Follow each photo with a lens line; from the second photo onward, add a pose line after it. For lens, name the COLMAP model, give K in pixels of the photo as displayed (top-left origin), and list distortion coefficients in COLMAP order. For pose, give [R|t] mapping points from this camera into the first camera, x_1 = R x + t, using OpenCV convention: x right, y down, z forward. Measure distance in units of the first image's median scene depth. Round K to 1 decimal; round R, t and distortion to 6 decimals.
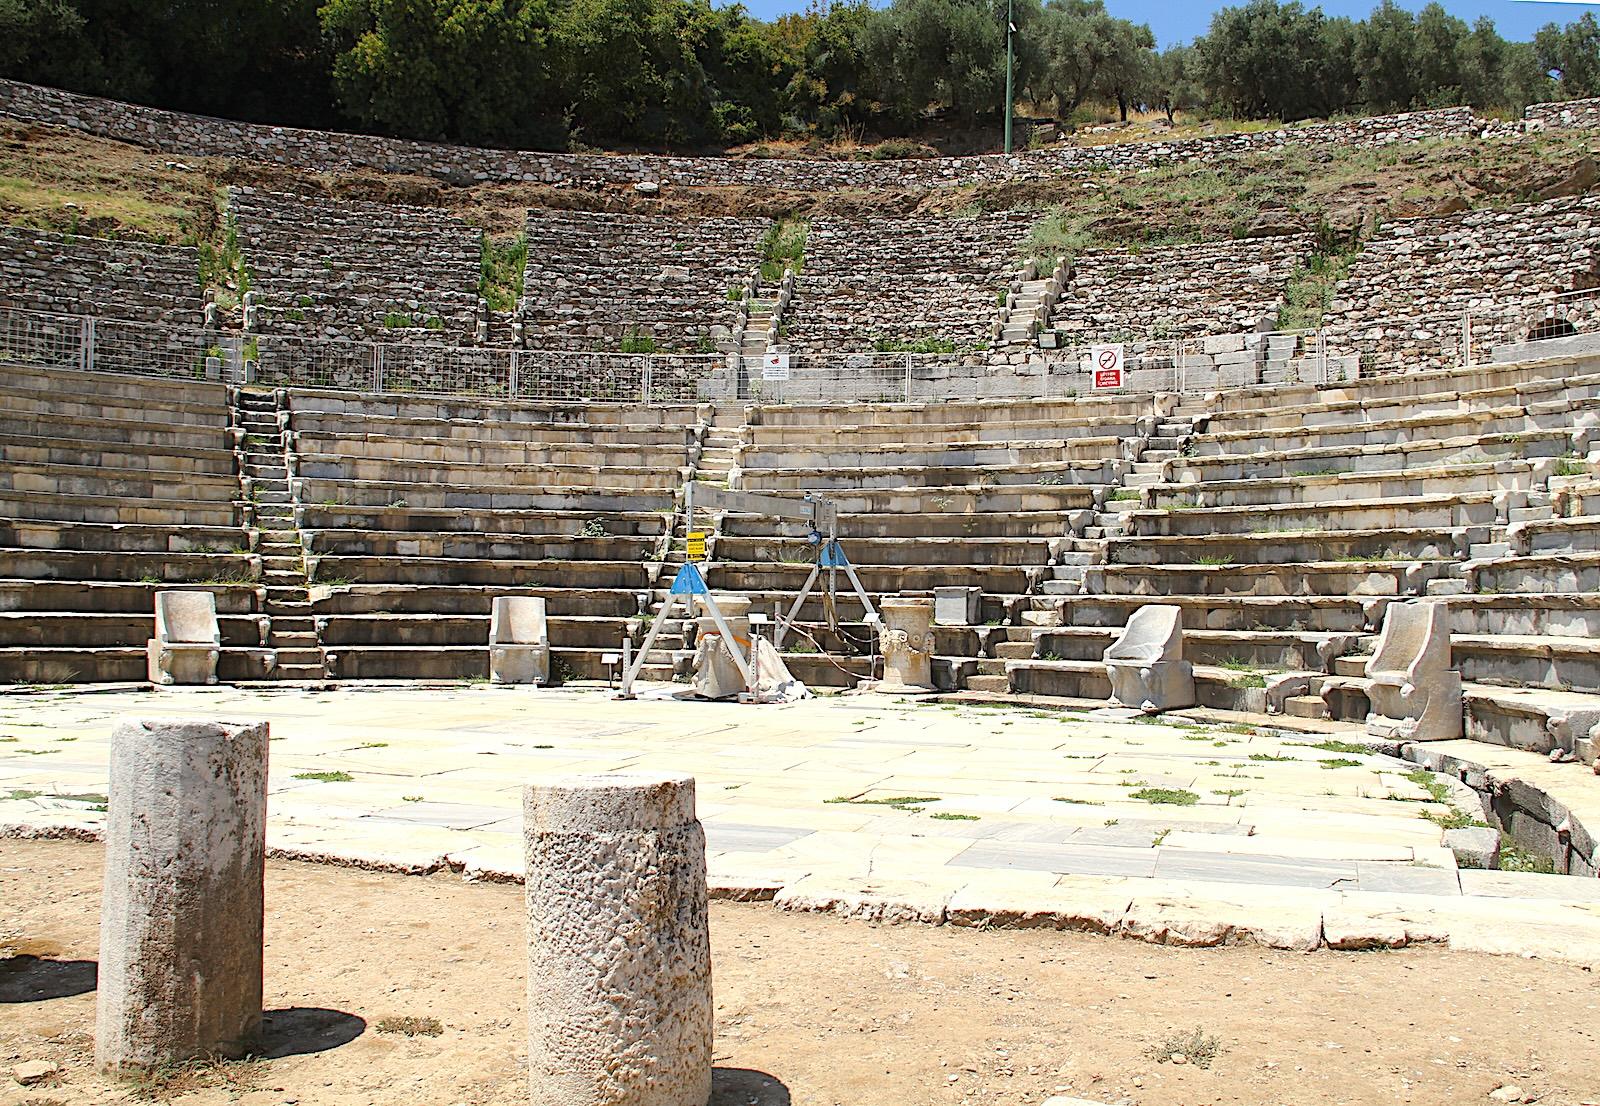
lens RADIAL K [[1541.2, 0, 800.0], [0, 1541.2, 553.0], [0, 0, 1]] dist [-0.088451, 0.214854]
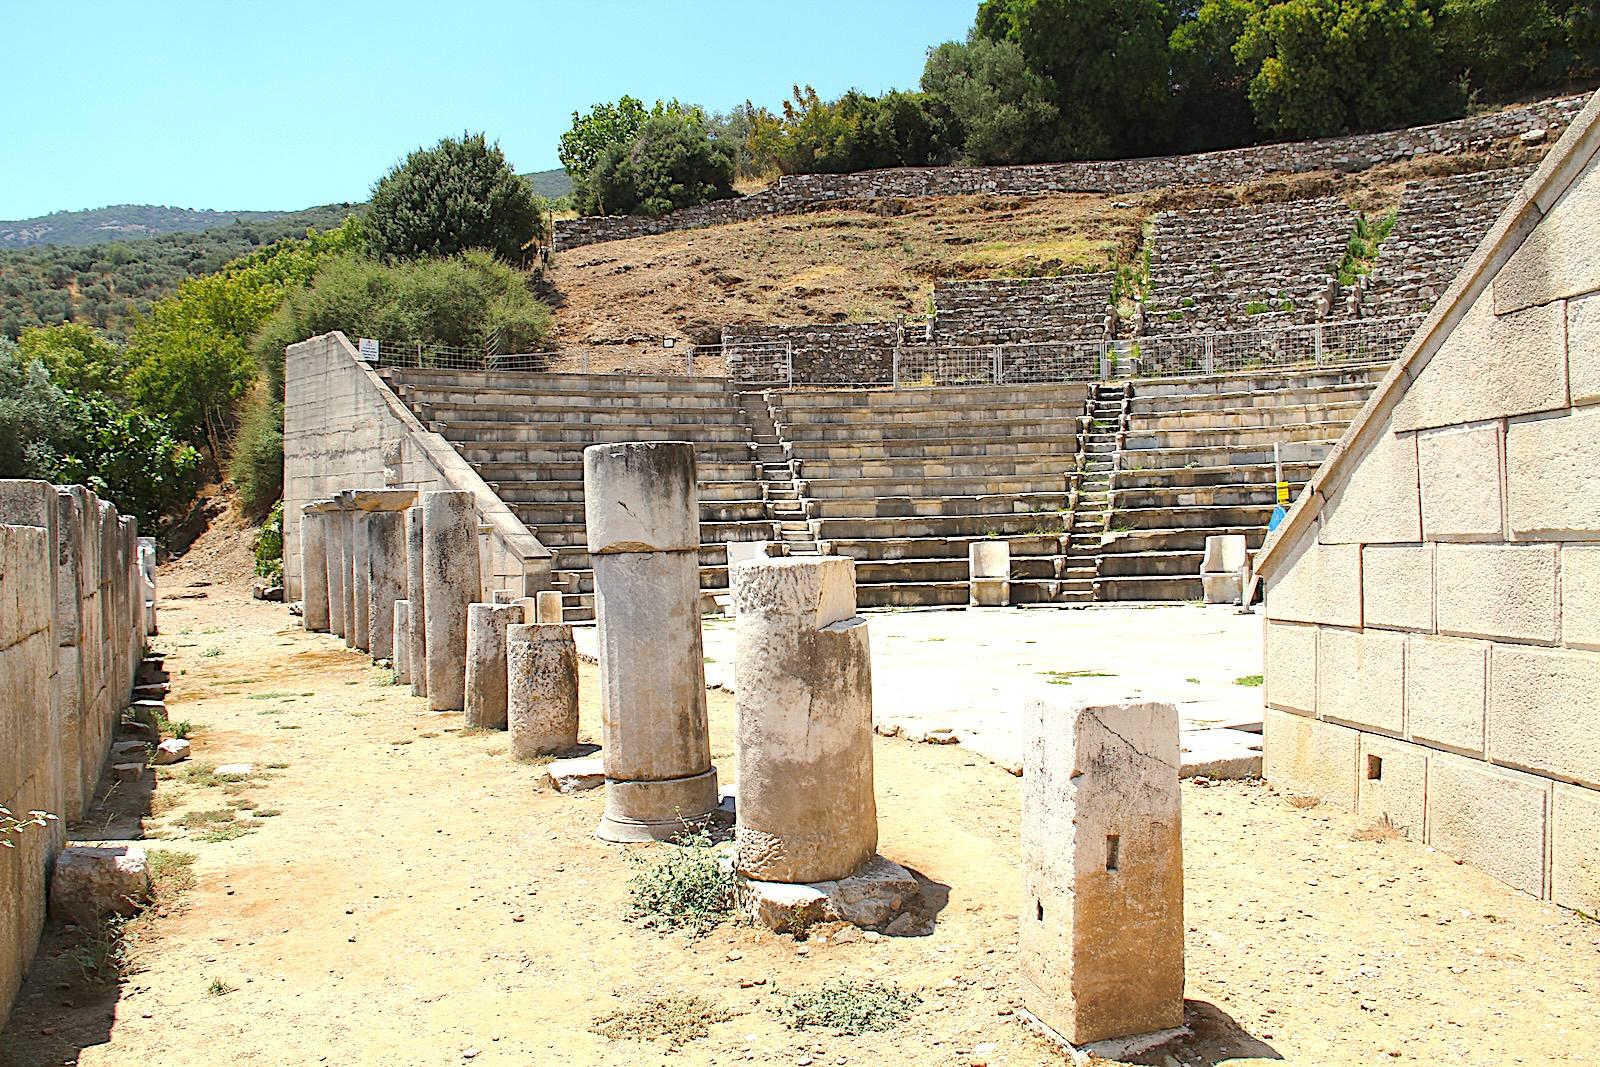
lens RADIAL K [[1322.1, 0, 800.0], [0, 1322.1, 533.5], [0, 0, 1]] dist [-0.102758, 0.191184]
pose [[0.765579, -0.042975, -0.641905, 0.160000], [0.059258, 0.998235, 0.003845, 0.001107], [0.640607, -0.040982, 0.766774, -0.042794]]
